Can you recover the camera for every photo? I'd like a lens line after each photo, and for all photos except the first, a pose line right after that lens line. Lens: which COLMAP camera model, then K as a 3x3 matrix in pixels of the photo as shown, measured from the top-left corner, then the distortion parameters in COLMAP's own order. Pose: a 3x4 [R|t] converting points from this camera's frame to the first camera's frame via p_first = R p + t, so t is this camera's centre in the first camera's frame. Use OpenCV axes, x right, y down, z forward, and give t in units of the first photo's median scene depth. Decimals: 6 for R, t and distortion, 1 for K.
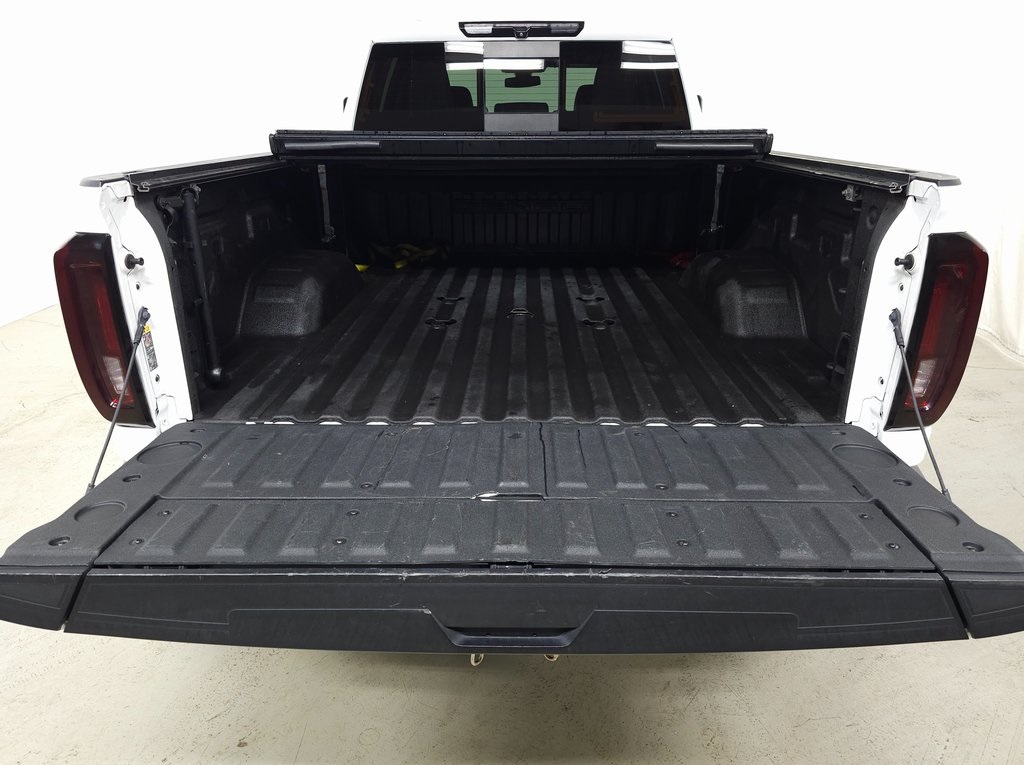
lens RADIAL K [[693.1, 0, 512.5], [0, 693.1, 385.3], [0, 0, 1]] dist [0.044658, -0.045517]
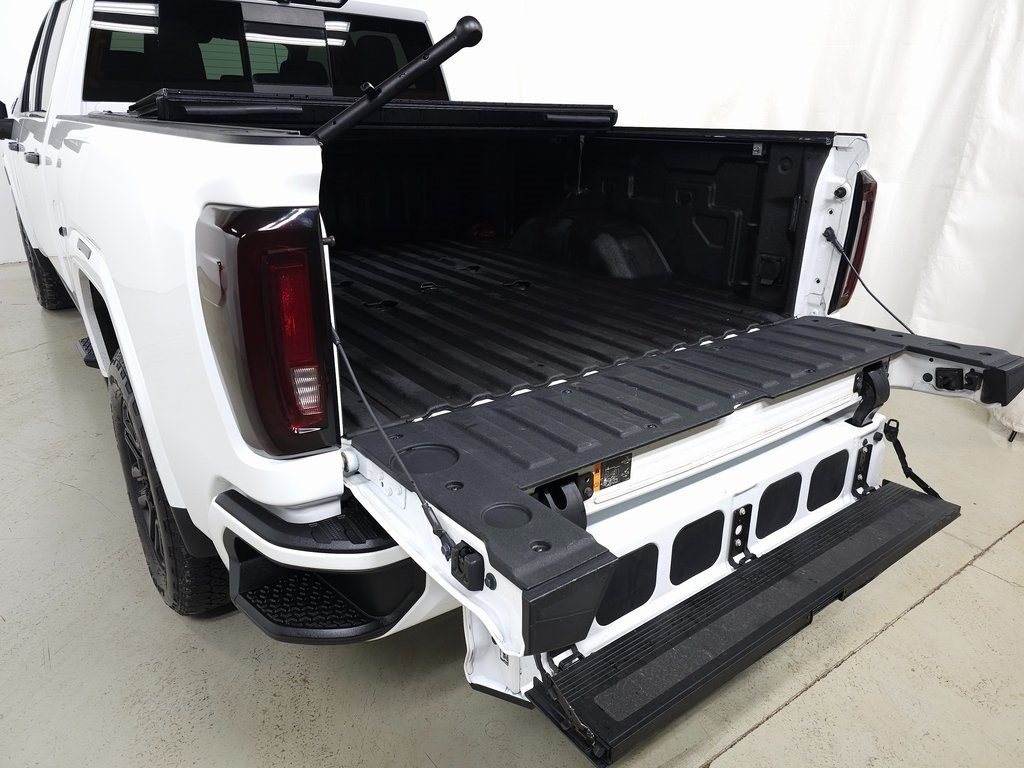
lens RADIAL K [[692.4, 0, 513.9], [0, 692.4, 383.9], [0, 0, 1]] dist [0.022057, 0.000052]
pose [[0.785089, -0.207383, 0.583633, -0.736521], [0.203406, 0.976346, 0.073310, -0.027554], [-0.585031, 0.061160, 0.808702, 0.212201]]
